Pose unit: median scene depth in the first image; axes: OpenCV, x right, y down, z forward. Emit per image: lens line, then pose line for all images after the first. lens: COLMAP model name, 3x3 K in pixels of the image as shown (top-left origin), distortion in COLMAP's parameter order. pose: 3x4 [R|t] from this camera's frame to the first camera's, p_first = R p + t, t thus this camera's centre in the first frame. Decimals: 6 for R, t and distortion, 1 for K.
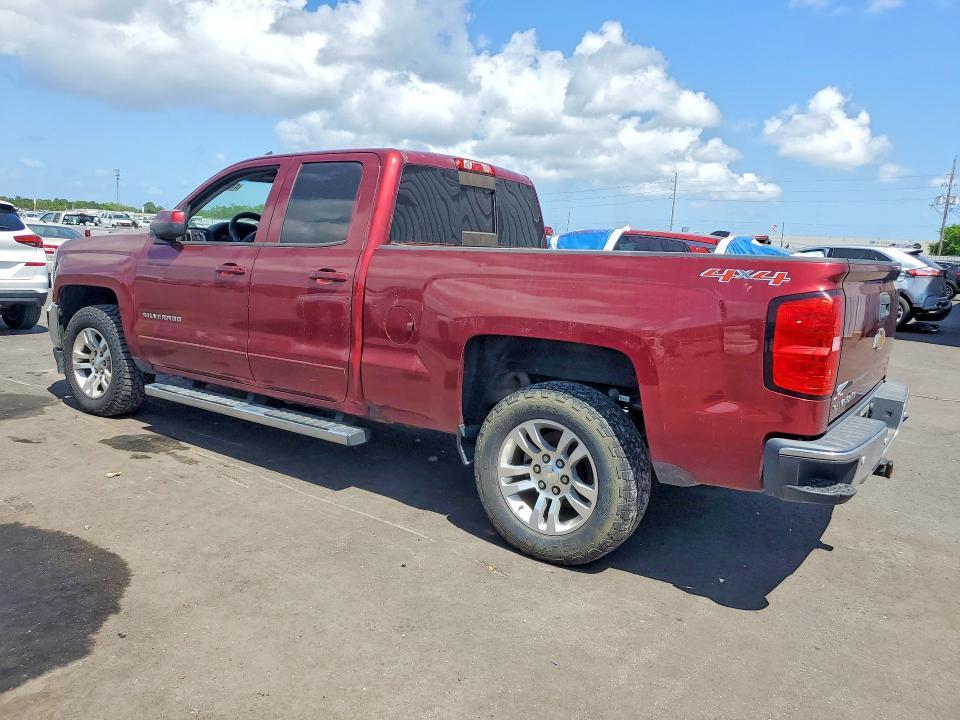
lens RADIAL K [[735.9, 0, 475.2], [0, 735.9, 358.7], [0, 0, 1]] dist [0.017455, 0.004950]
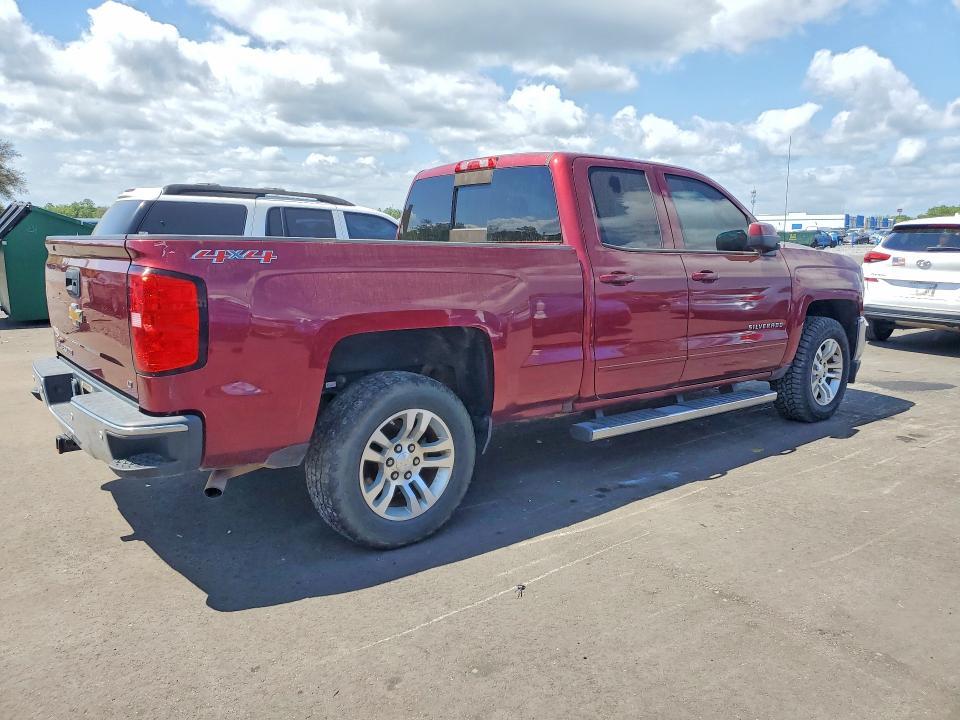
lens RADIAL K [[735.9, 0, 475.2], [0, 735.9, 358.7], [0, 0, 1]] dist [0.017455, 0.004950]
pose [[-0.273818, 0.087271, -0.957814, 1.114660], [-0.156307, 0.978597, 0.133849, -0.148648], [0.948995, 0.186363, -0.254317, 1.457149]]
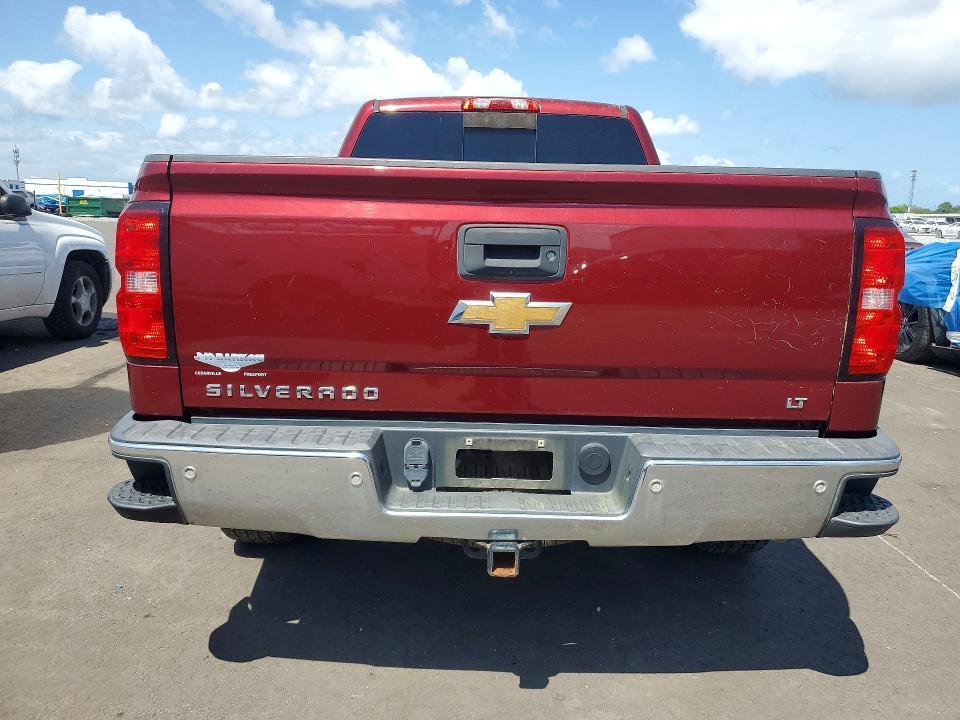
lens RADIAL K [[735.9, 0, 475.2], [0, 735.9, 358.7], [0, 0, 1]] dist [0.017455, 0.004950]
pose [[0.583467, 0.101683, -0.805746, 0.780807], [-0.103079, 0.993379, 0.050719, -0.008935], [0.805569, 0.053463, 0.590086, 0.544148]]
